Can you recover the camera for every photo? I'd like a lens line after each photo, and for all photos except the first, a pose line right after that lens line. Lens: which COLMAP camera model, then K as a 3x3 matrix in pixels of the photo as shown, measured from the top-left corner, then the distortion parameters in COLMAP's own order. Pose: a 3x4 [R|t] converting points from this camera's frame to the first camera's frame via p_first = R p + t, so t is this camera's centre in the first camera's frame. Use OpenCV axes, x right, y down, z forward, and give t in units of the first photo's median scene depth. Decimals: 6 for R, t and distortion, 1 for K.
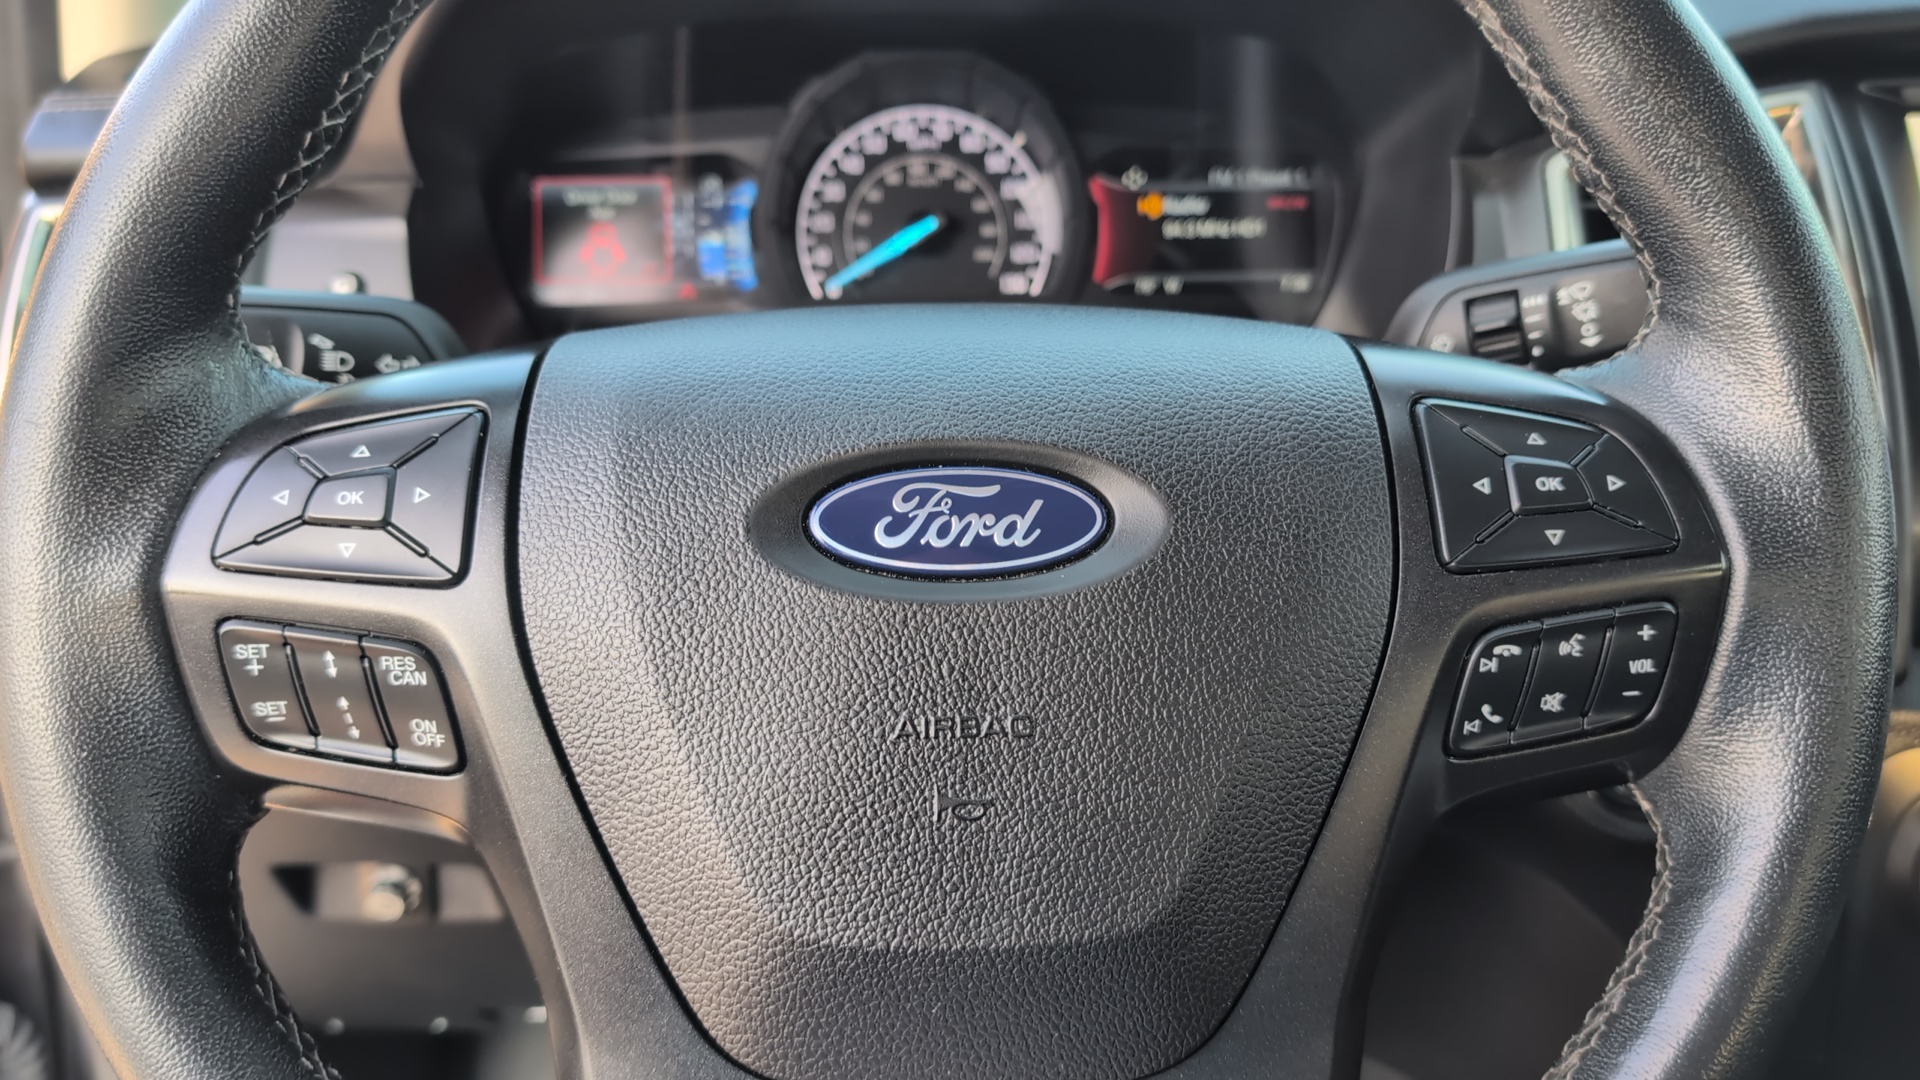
lens RADIAL K [[1633.6, 0, 960.0], [0, 1633.6, 540.0], [0, 0, 1]] dist [0.021276, -0.009952]
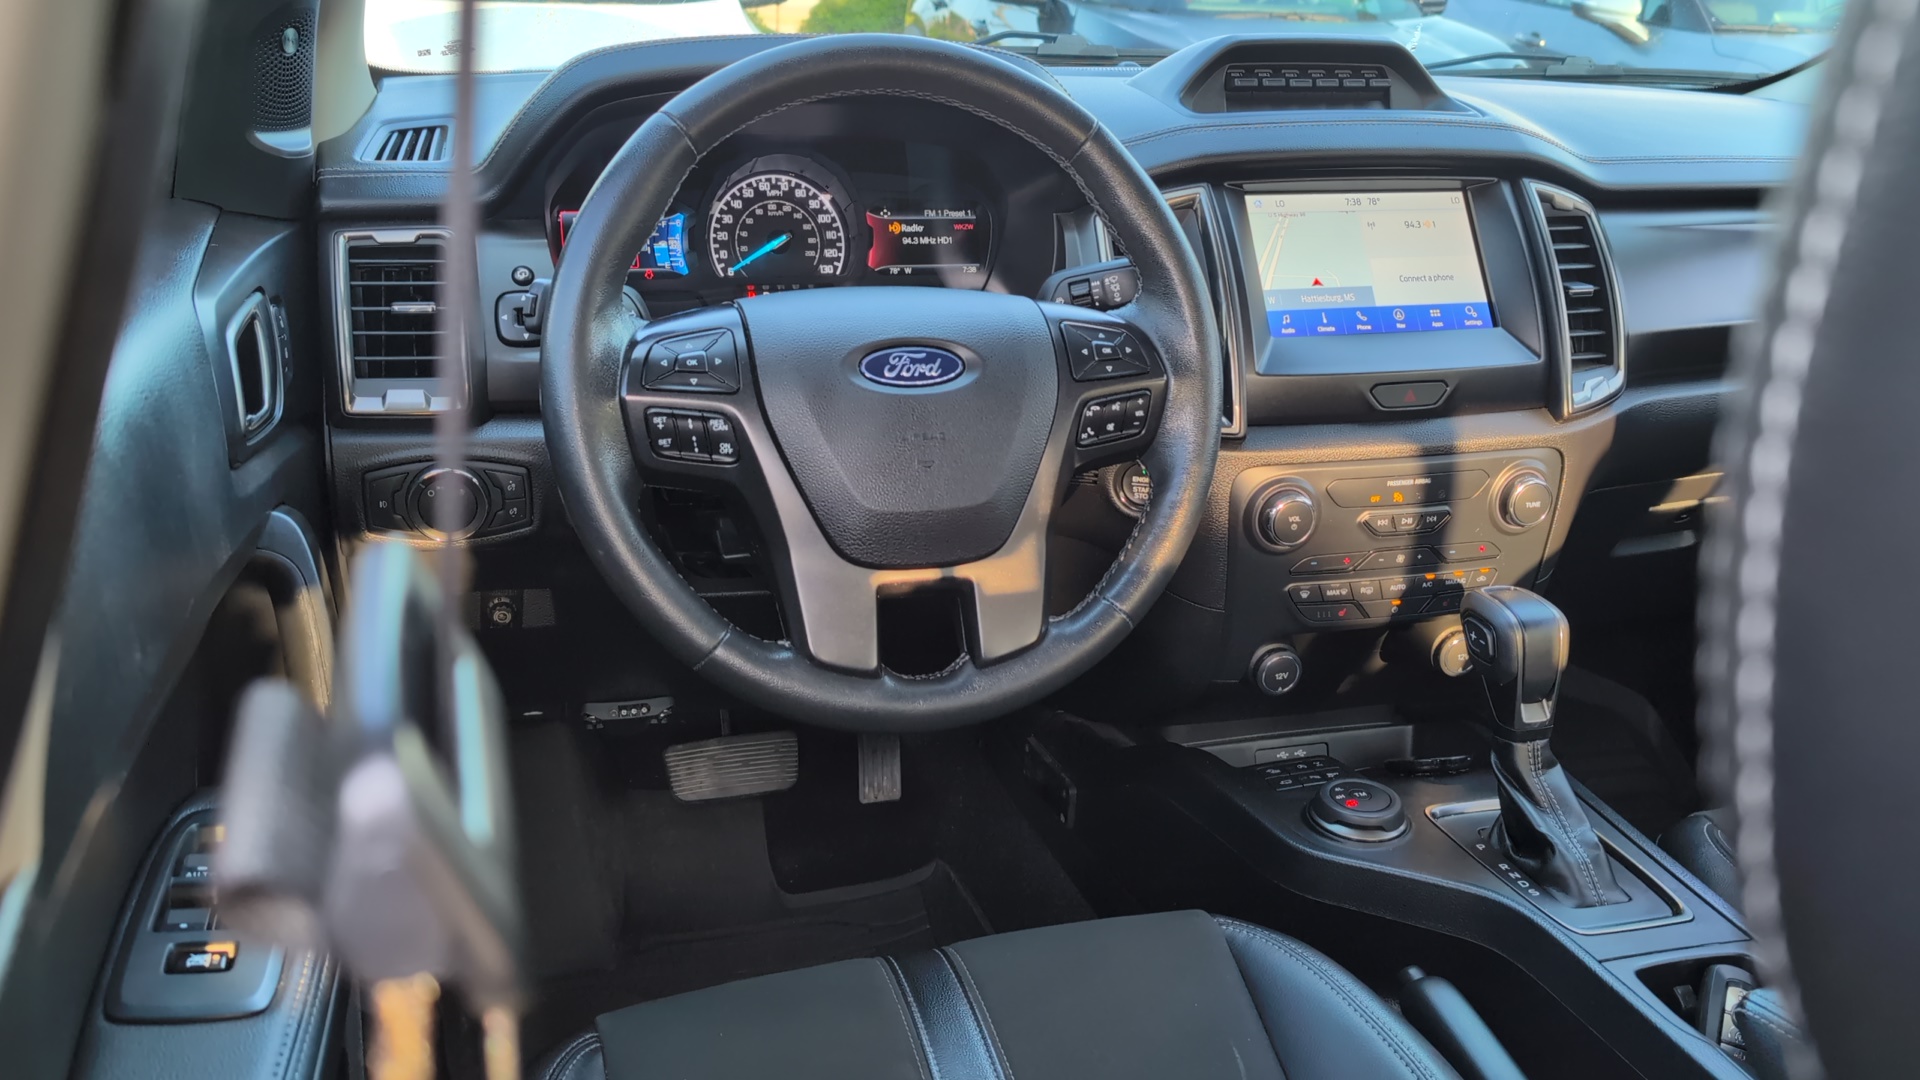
lens RADIAL K [[1598.2, 0, 960.0], [0, 1598.2, 540.0], [0, 0, 1]] dist [0.127795, -0.002641]
pose [[0.960375, -0.050294, 0.274137, -0.344196], [0.041651, 0.998437, 0.037262, 0.092891], [-0.275583, -0.024368, 0.960968, -0.834757]]
